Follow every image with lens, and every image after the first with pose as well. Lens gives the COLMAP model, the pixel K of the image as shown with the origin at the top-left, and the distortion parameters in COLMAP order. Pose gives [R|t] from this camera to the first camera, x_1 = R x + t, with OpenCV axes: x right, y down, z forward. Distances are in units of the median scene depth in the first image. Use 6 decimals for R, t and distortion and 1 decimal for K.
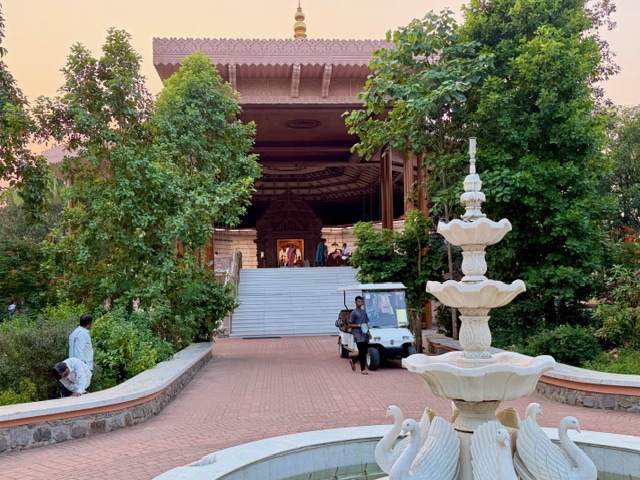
lens RADIAL K [[707.7, 0, 320.1], [0, 707.7, 239.9], [0, 0, 1]] dist [-0.001160, 0.000000]
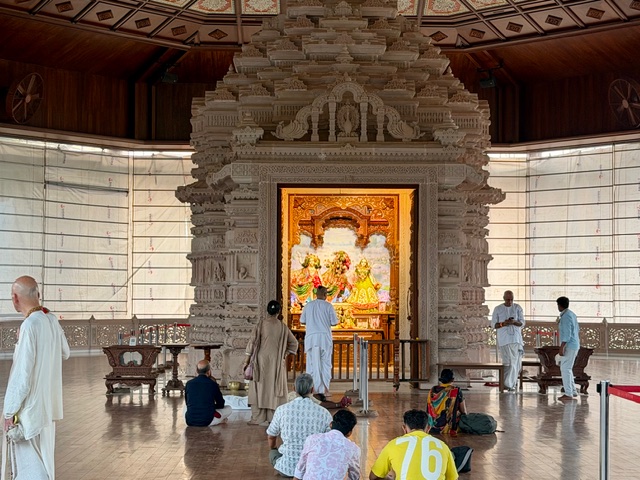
lens RADIAL K [[1244.5, 0, 319.8], [0, 1244.5, 239.2], [0, 0, 1]] dist [-0.022176, 0.000000]
pose [[0.998235, 0.025752, -0.053508, -0.029312], [-0.023916, 0.999112, 0.034674, 0.001352], [0.054353, -0.033334, 0.997965, 0.623767]]
